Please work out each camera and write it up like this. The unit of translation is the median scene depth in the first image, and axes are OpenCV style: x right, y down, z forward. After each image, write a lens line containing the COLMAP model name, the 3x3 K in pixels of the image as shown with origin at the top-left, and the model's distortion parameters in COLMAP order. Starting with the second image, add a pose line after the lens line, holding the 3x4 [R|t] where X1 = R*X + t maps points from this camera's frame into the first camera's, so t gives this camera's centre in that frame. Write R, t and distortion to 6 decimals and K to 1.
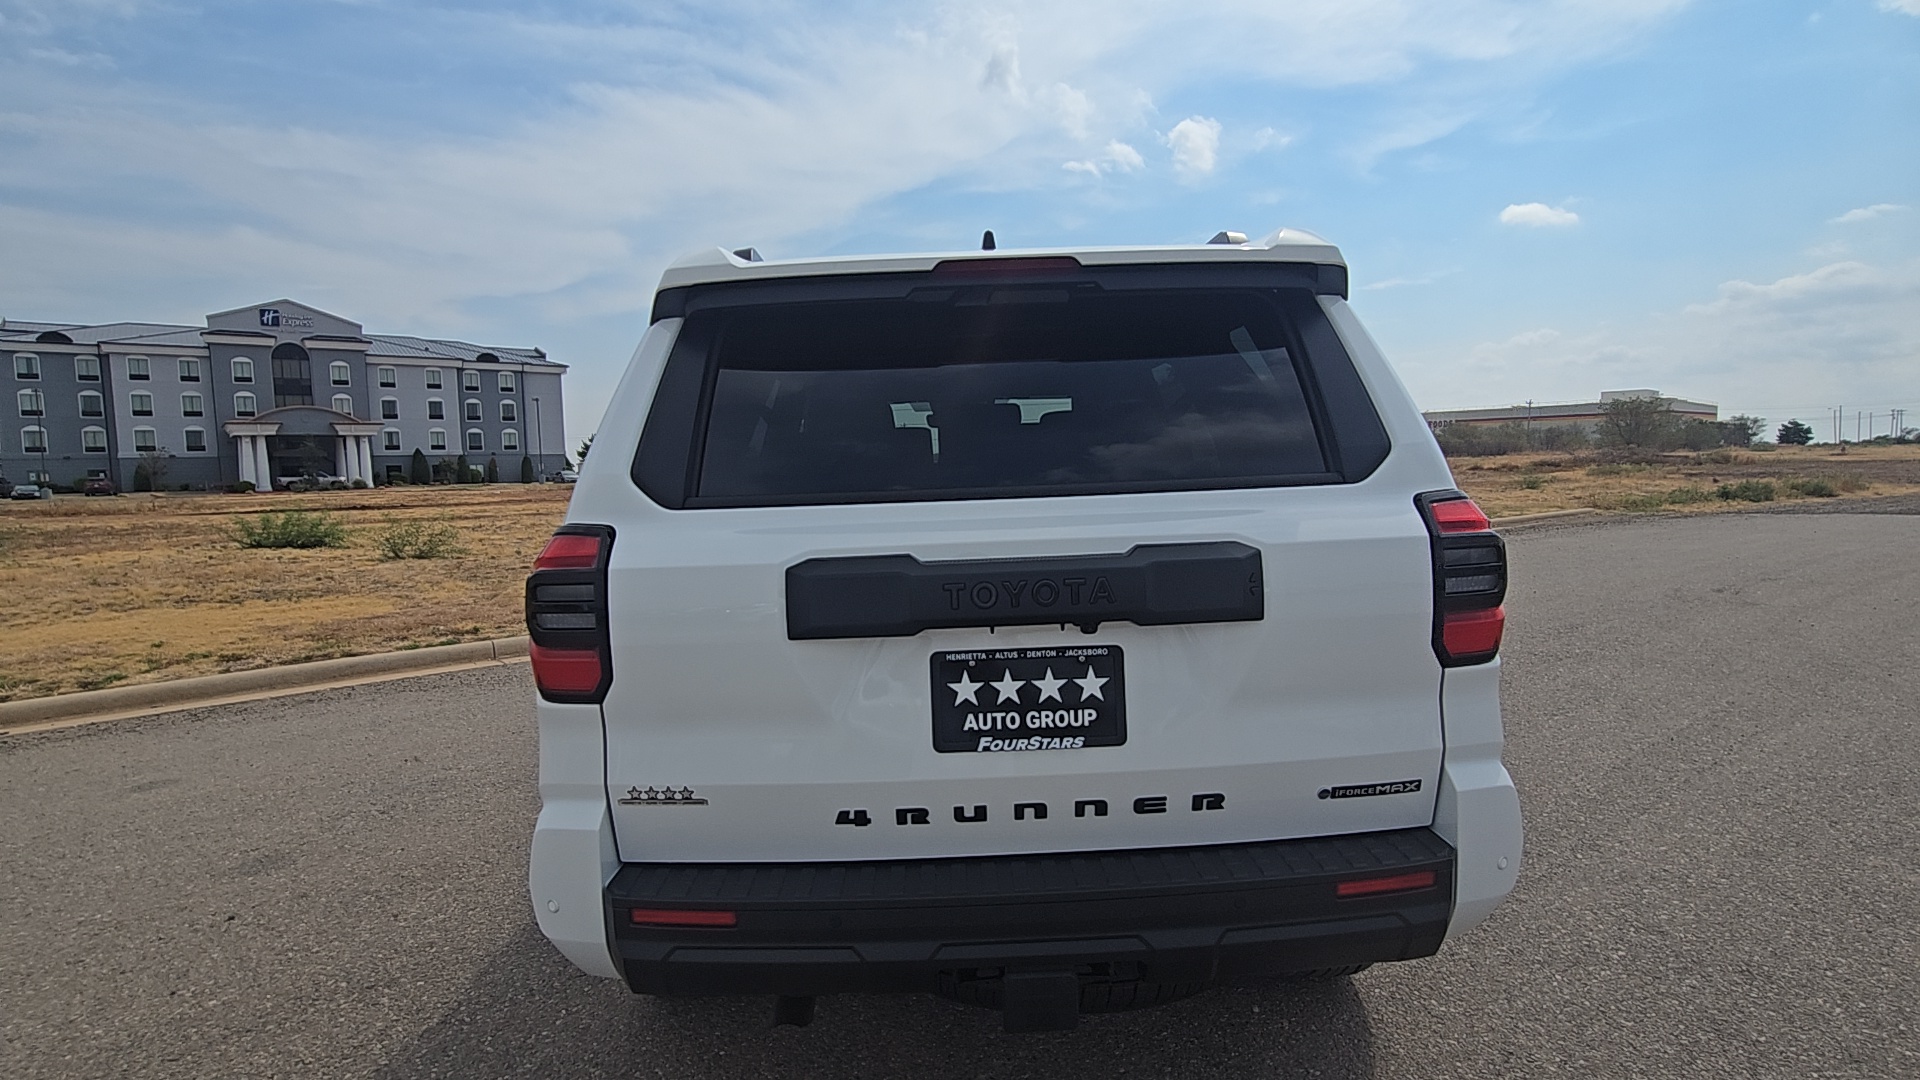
lens RADIAL K [[969.3, 0, 954.0], [0, 969.3, 555.2], [0, 0, 1]] dist [-0.001620, 0.000077]
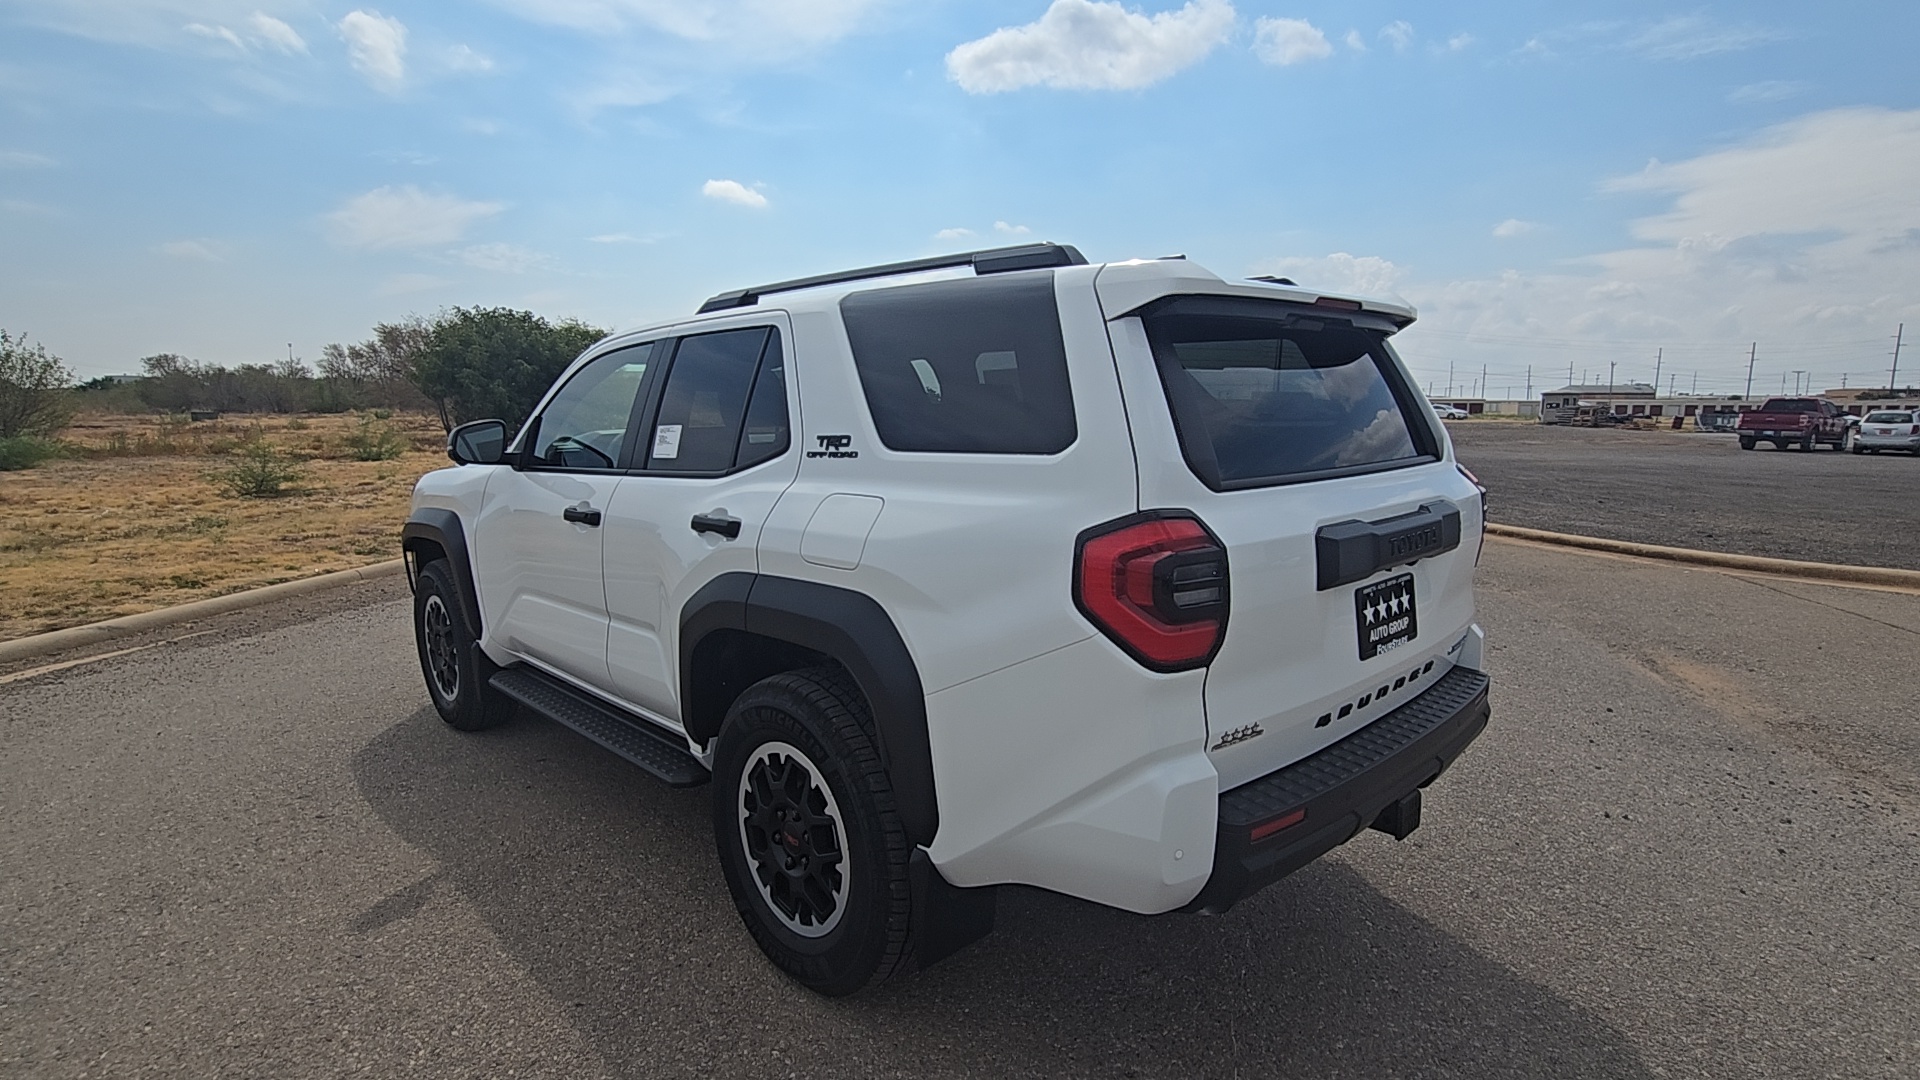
lens RADIAL K [[969.3, 0, 954.0], [0, 969.3, 555.2], [0, 0, 1]] dist [-0.001620, 0.000077]
pose [[0.727555, -0.083797, 0.680913, -1.367233], [0.049438, 0.996336, 0.069790, -0.074449], [-0.684266, -0.017113, 0.729032, 0.375989]]
